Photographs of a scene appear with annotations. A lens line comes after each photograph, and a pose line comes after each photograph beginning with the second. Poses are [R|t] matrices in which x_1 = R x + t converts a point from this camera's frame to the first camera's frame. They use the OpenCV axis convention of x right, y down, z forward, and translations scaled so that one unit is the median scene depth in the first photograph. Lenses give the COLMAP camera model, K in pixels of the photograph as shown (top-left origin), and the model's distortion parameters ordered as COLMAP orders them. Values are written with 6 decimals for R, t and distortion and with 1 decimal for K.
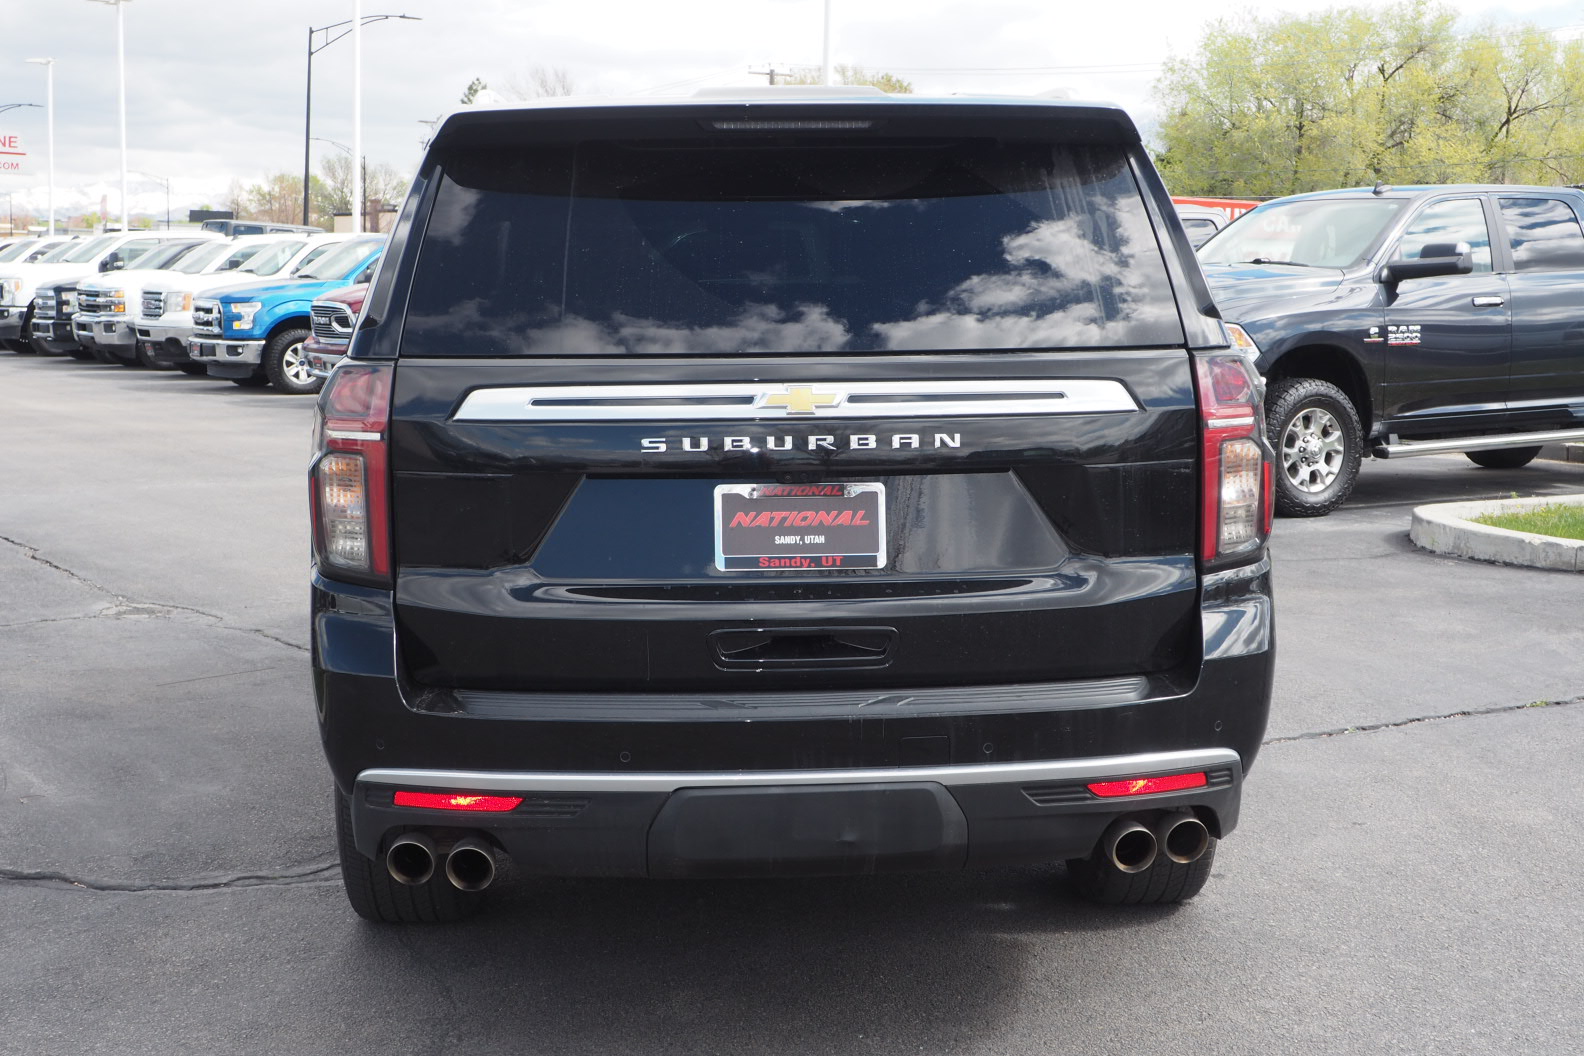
lens RADIAL K [[2071.0, 0, 790.6], [0, 2071.0, 525.4], [0, 0, 1]] dist [0.072528, 0.000000]
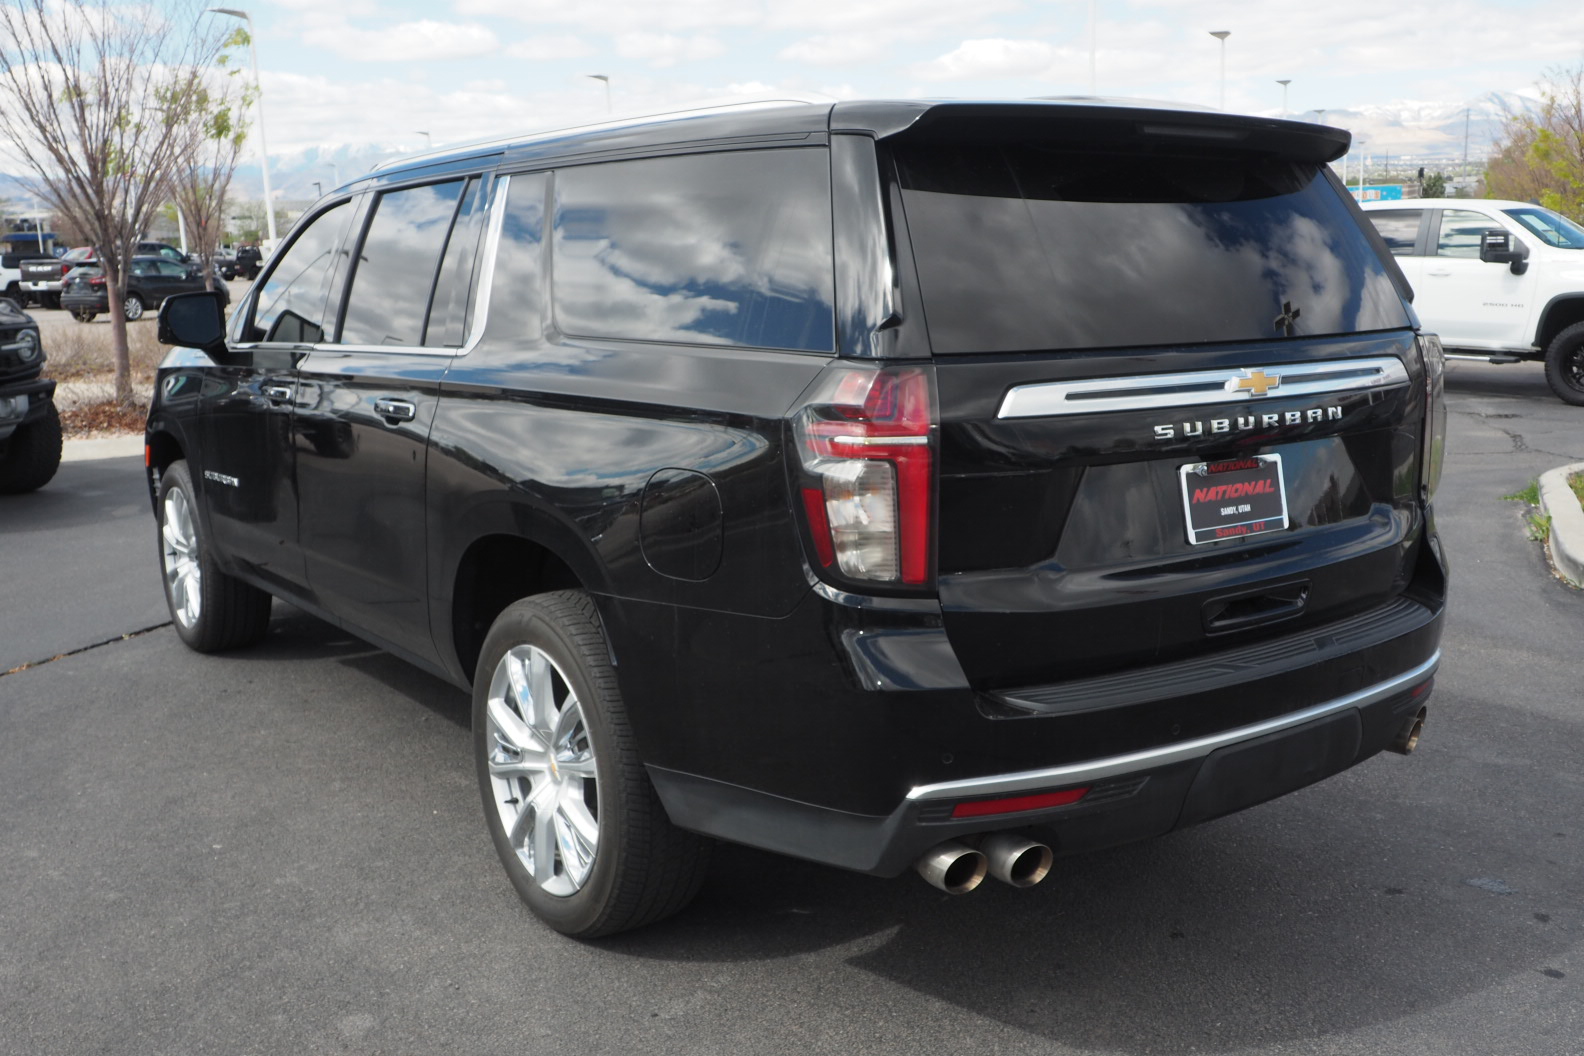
lens RADIAL K [[1561.5, 0, 790.0], [0, 1561.5, 526.4], [0, 0, 1]] dist [0.006422, 0.000000]
pose [[0.832956, -0.093518, 0.545379, -0.648783], [0.079952, 0.995613, 0.048611, -0.043787], [-0.547532, 0.003114, 0.836779, 0.433295]]
